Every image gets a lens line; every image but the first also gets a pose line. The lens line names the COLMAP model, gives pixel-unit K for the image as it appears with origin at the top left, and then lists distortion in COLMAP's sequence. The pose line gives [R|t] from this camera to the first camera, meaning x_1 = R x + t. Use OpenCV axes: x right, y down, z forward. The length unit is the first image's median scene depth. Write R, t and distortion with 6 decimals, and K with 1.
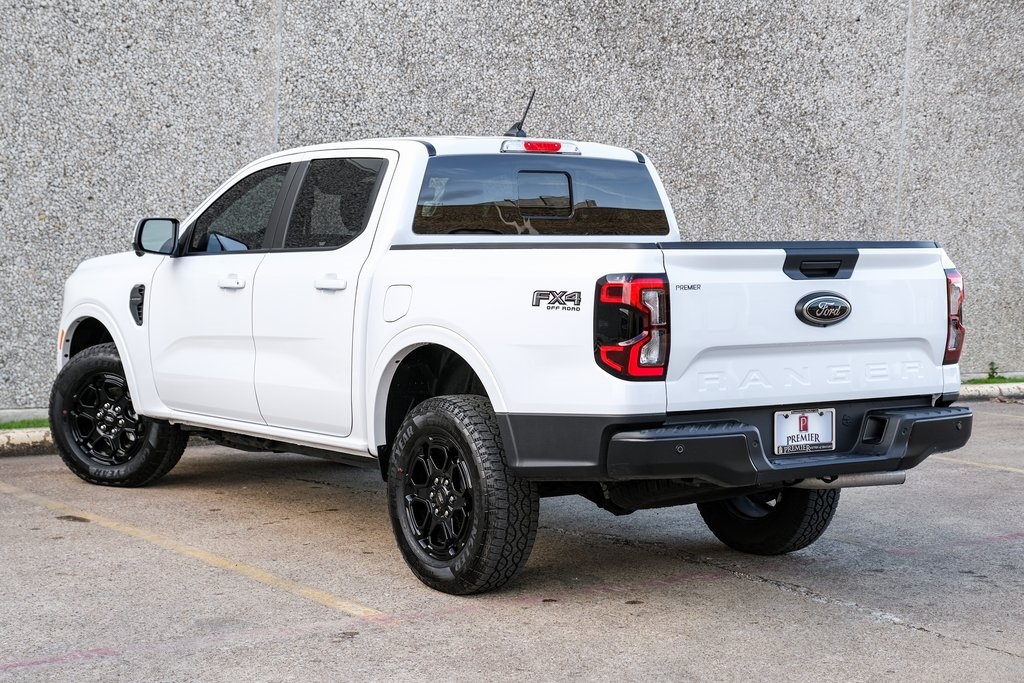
lens RADIAL K [[1804.9, 0, 480.4], [0, 1804.9, 327.8], [0, 0, 1]] dist [0.023186, 0.000000]
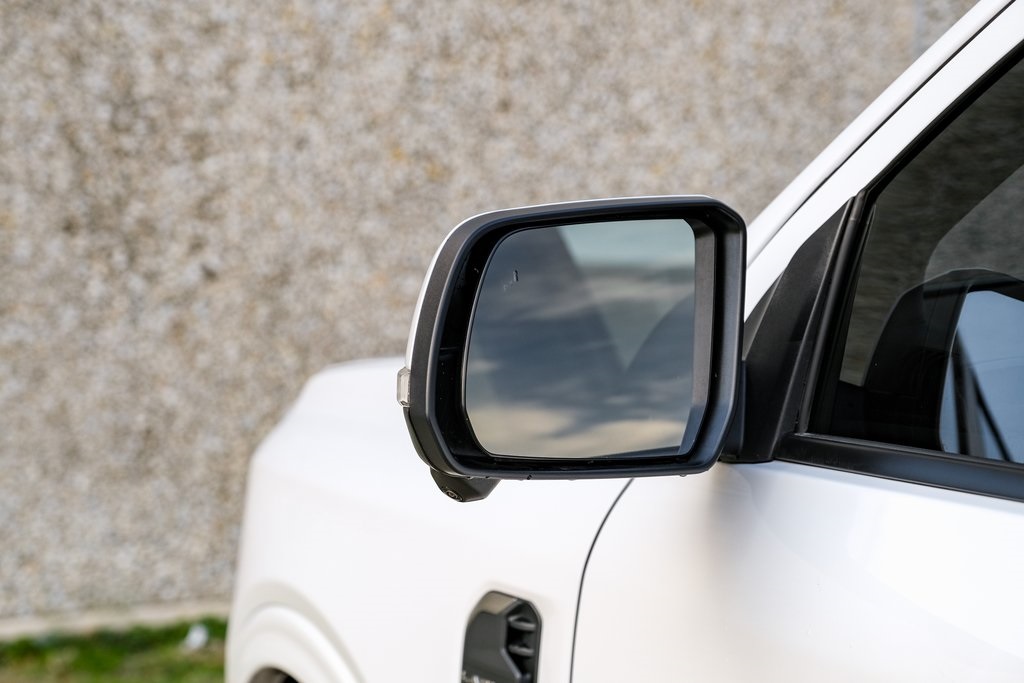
lens RADIAL K [[2456.3, 0, 503.3], [0, 2456.3, 341.1], [0, 0, 1]] dist [0.089812, 0.000000]
pose [[0.968866, -0.033135, -0.245358, -0.072471], [0.039950, 0.998940, 0.022847, -0.028600], [0.244341, -0.031938, 0.969163, 0.424798]]
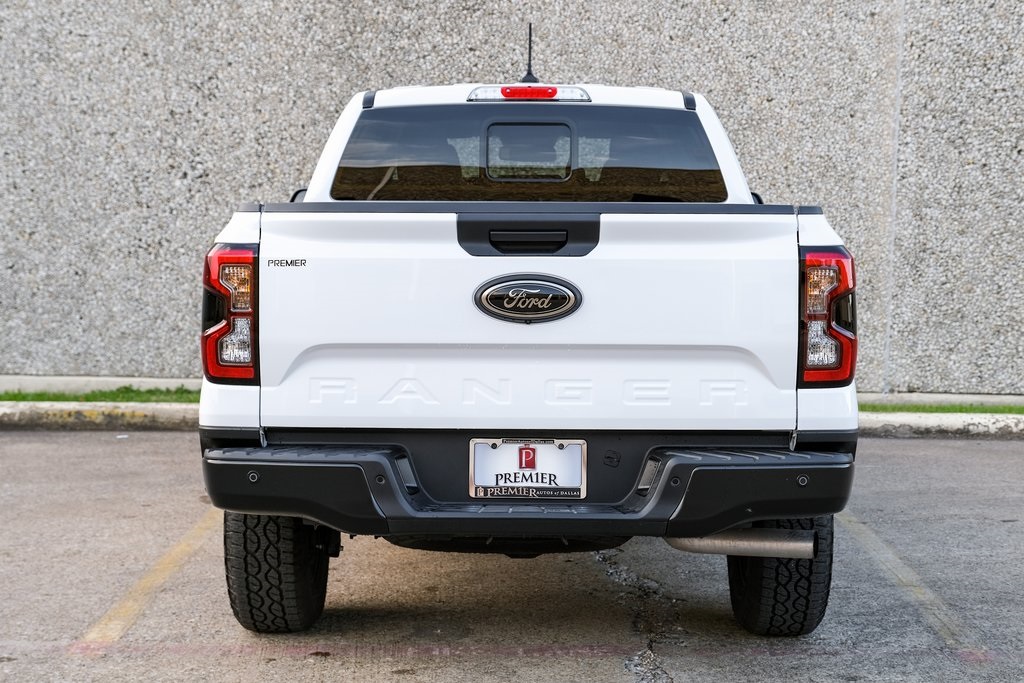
lens RADIAL K [[1697.8, 0, 511.4], [0, 1697.8, 305.2], [0, 0, 1]] dist [0.014374, 0.000000]
pose [[0.813753, 0.028400, -0.580516, 0.248692], [-0.030393, 0.999518, 0.006295, -0.005087], [0.580415, 0.012521, 0.814224, 0.197805]]
